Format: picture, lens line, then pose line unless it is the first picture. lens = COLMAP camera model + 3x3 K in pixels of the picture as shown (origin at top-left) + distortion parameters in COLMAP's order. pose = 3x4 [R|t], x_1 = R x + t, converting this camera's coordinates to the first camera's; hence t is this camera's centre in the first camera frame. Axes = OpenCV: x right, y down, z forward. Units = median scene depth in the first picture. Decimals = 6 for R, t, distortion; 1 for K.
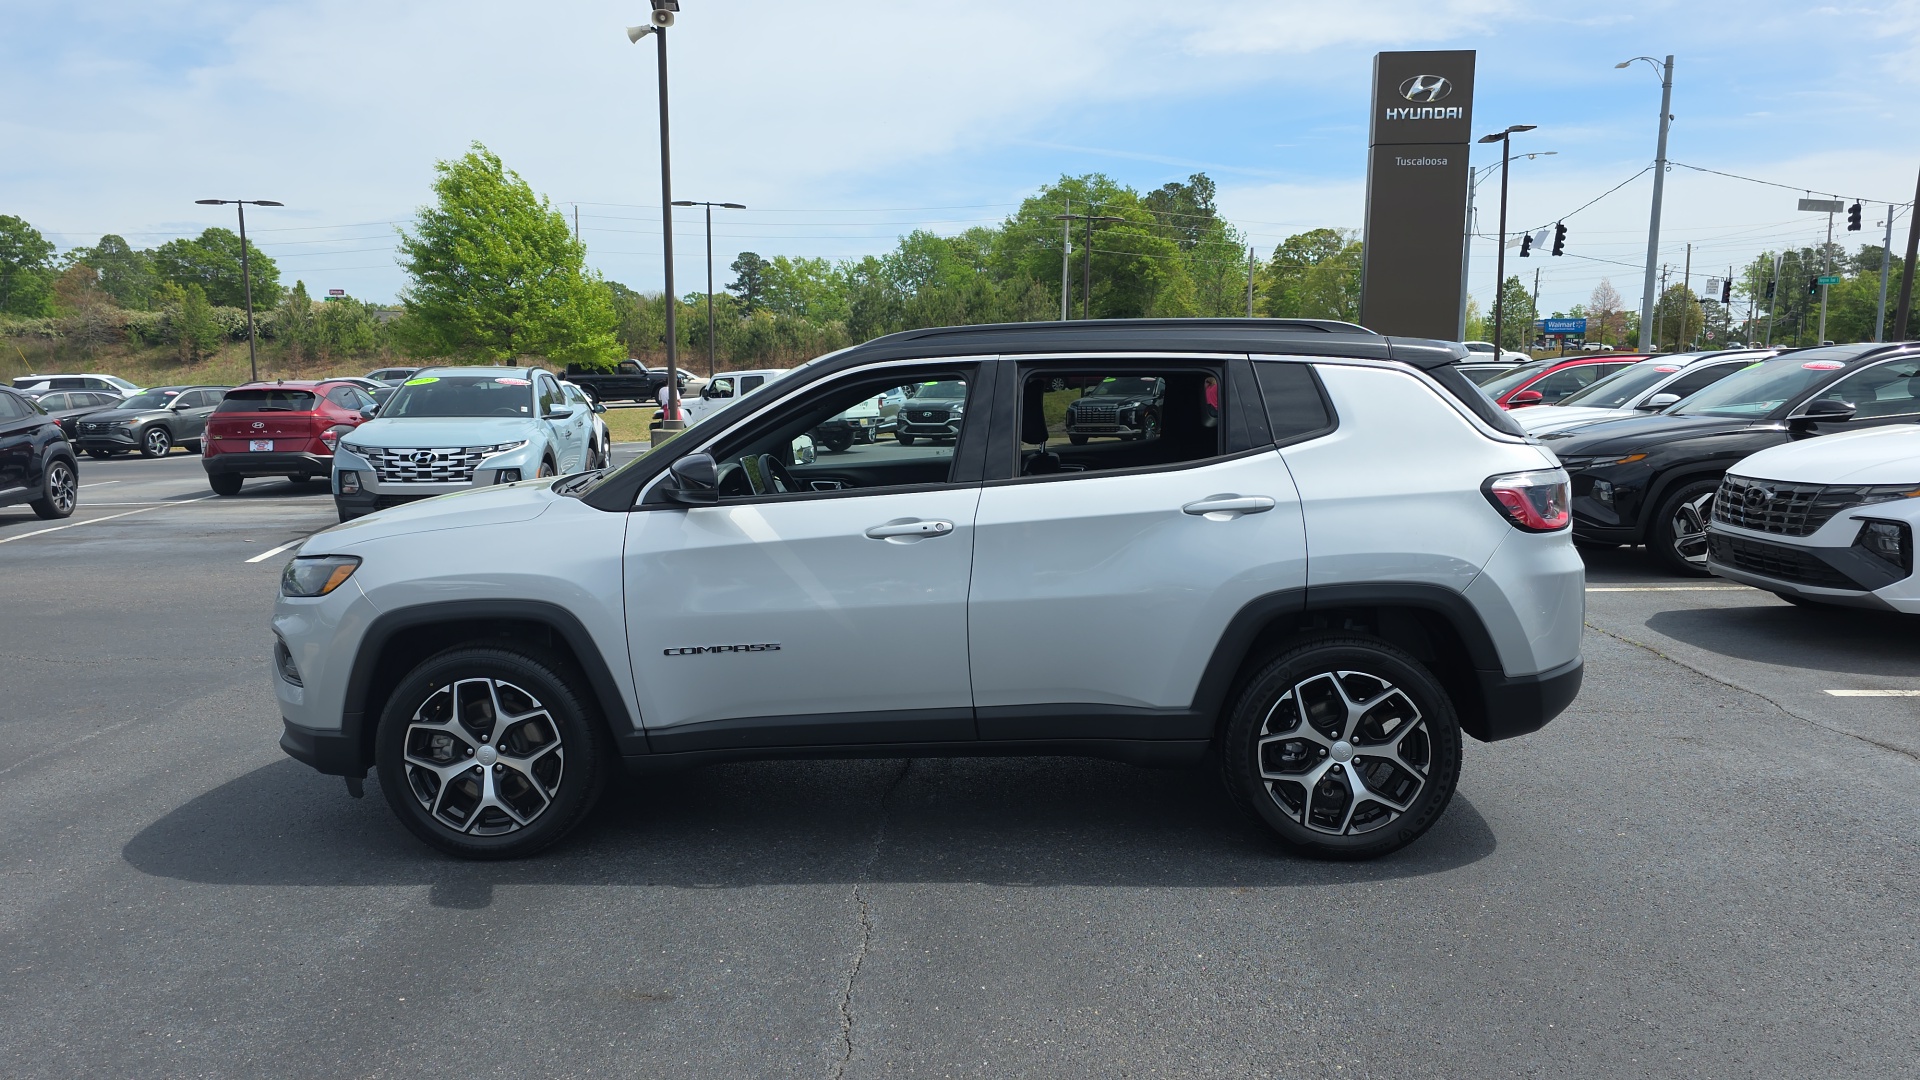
lens RADIAL K [[1283.8, 0, 925.6], [0, 1283.8, 544.0], [0, 0, 1]] dist [0.057619, -0.053759]
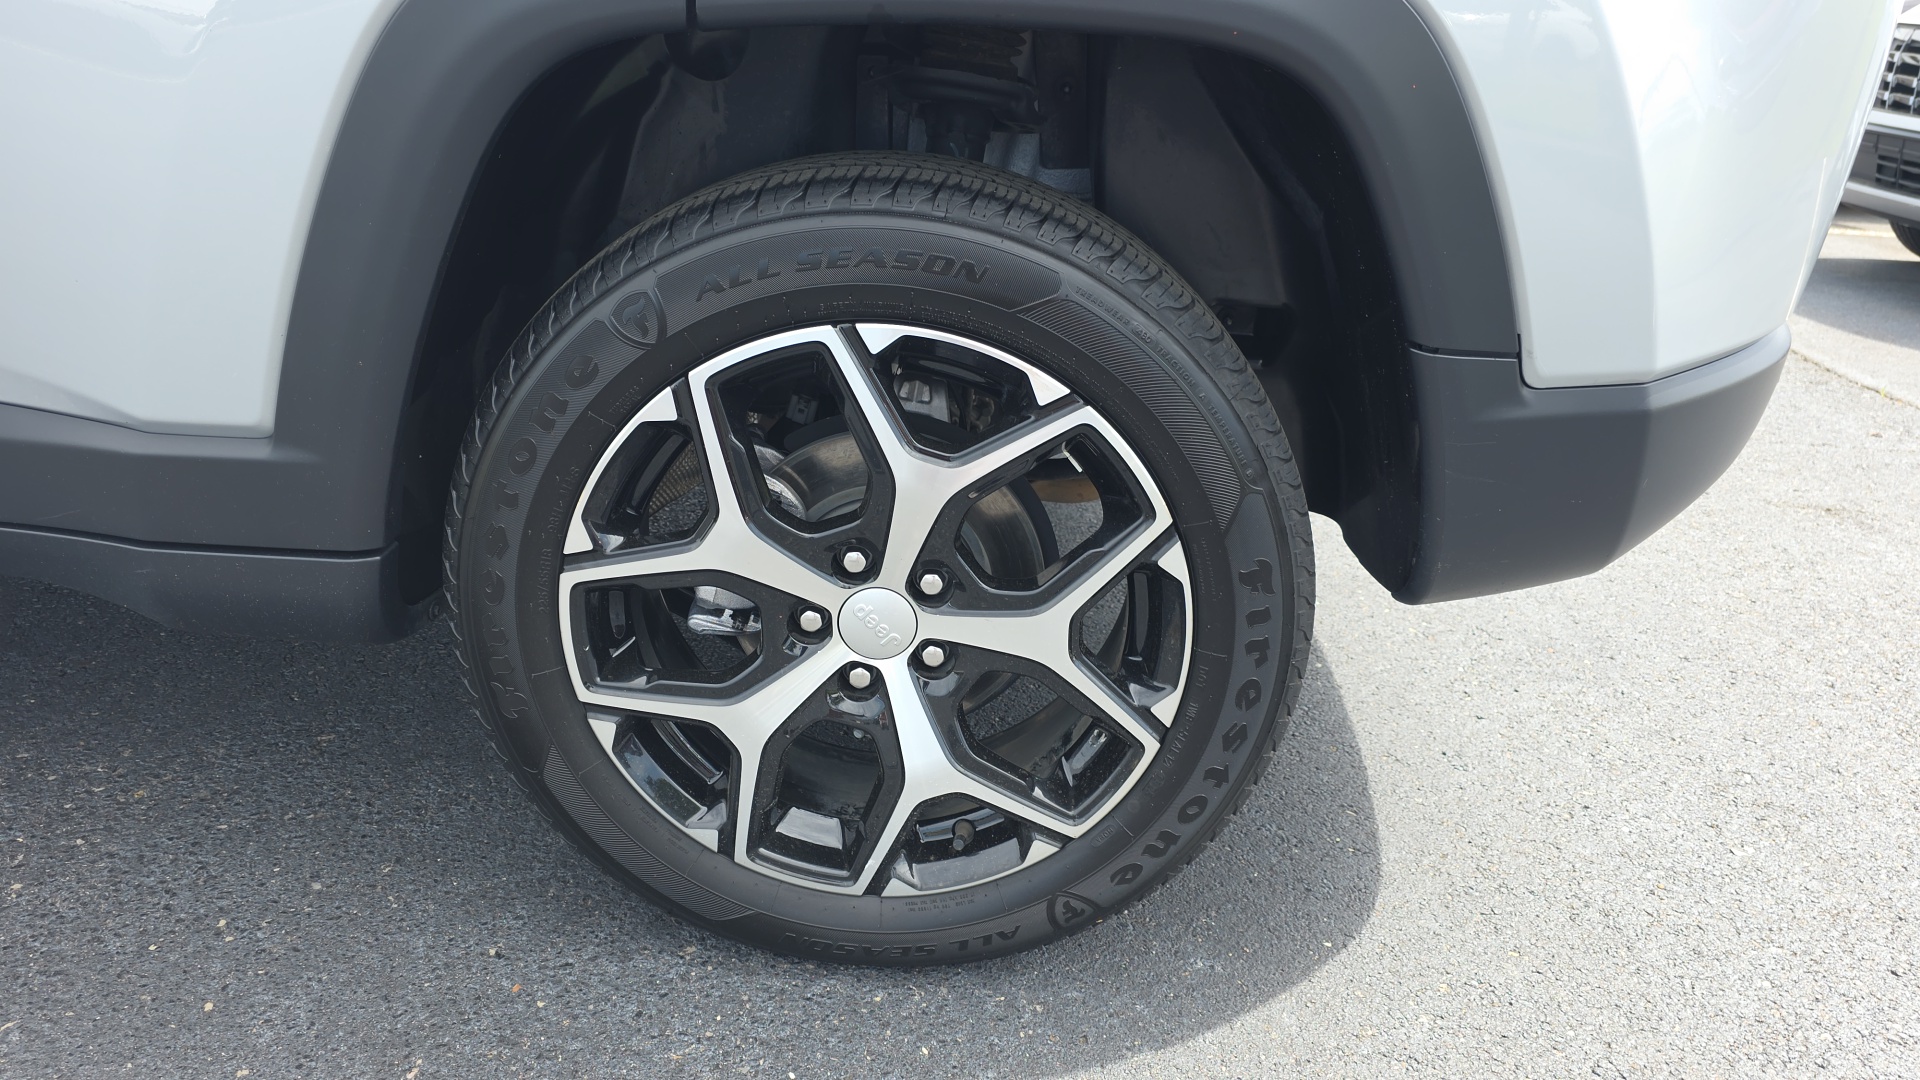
lens RADIAL K [[1282.2, 0, 957.6], [0, 1282.2, 549.1], [0, 0, 1]] dist [0.055651, -0.064508]
pose [[0.996541, 0.053519, 0.063571, 0.320729], [-0.069600, 0.955507, 0.286638, 0.067627], [-0.045402, -0.290071, 0.955927, 0.746886]]
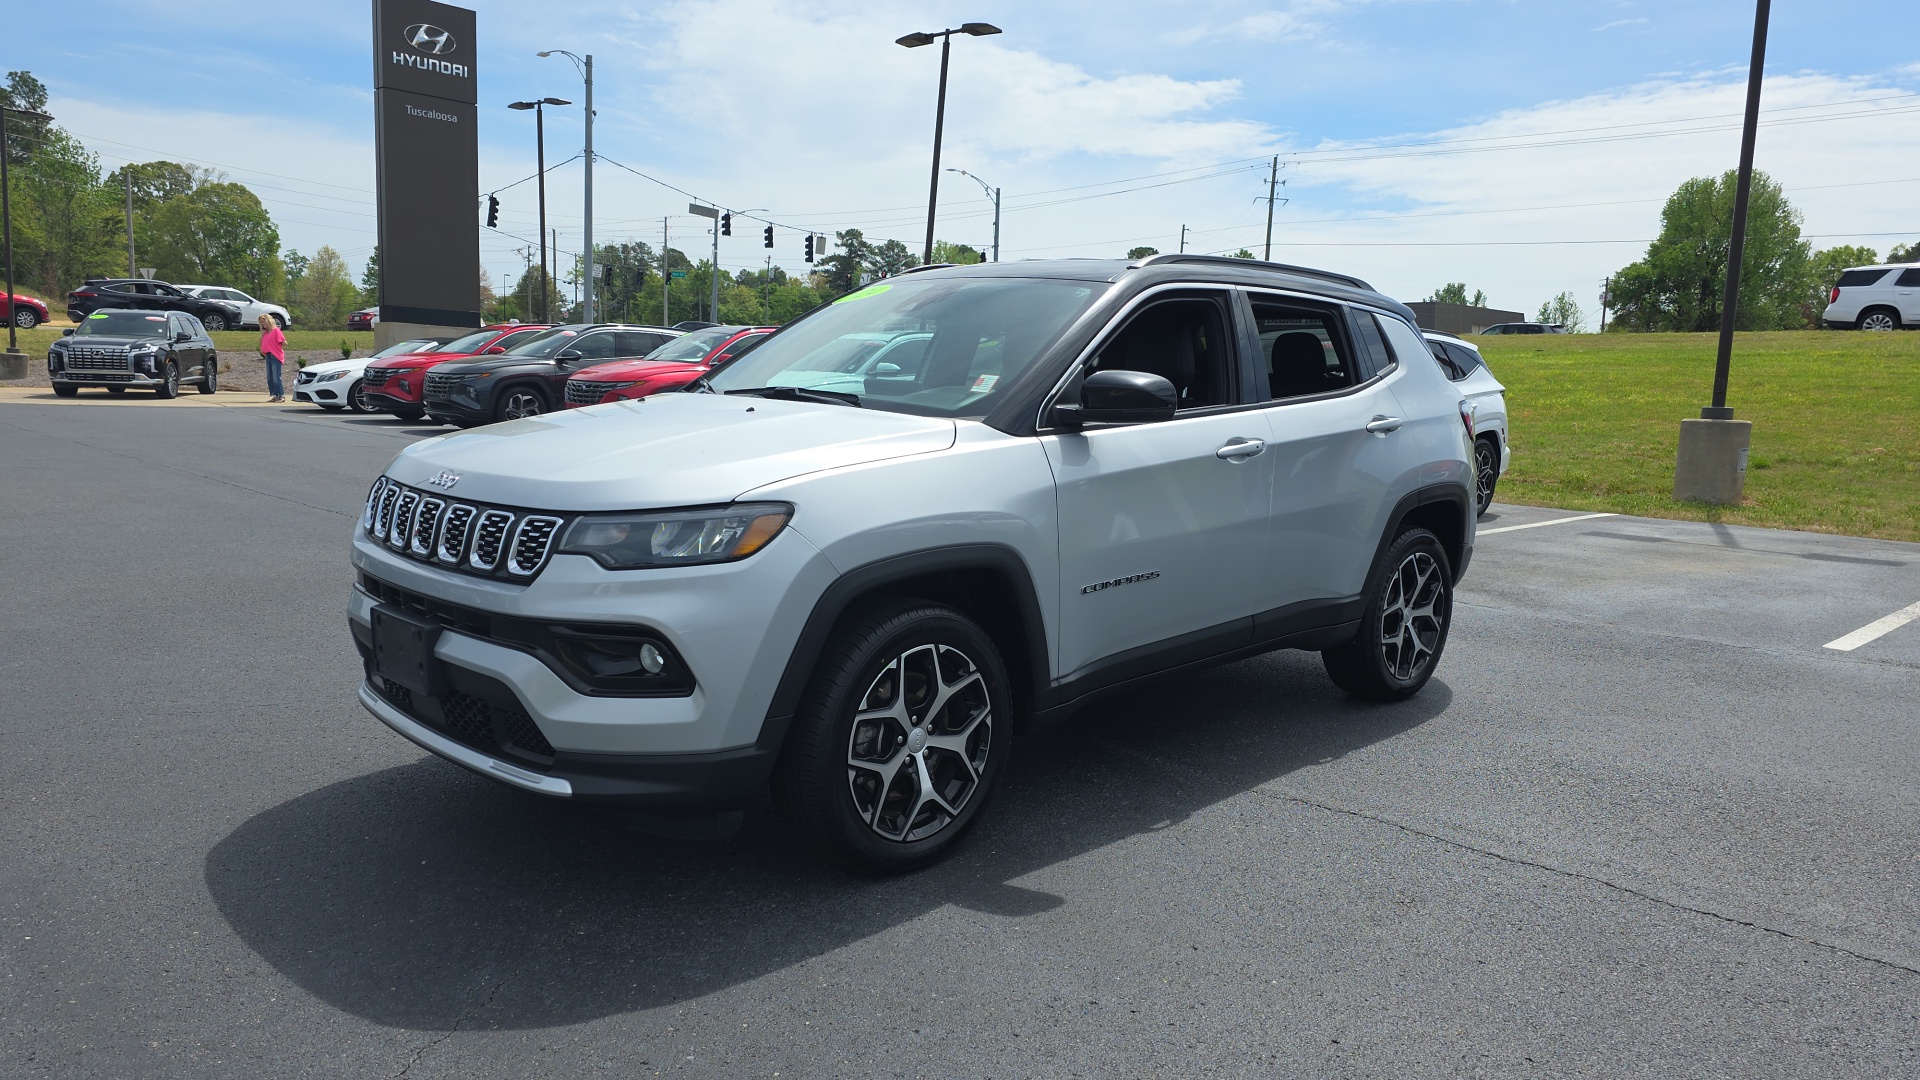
lens RADIAL K [[1282.2, 0, 957.6], [0, 1282.2, 549.1], [0, 0, 1]] dist [0.055651, -0.064508]
pose [[0.666299, -0.070523, 0.742342, -0.914169], [0.047061, 0.997510, 0.052524, 0.003120], [-0.744198, -0.000061, 0.667959, 0.447247]]
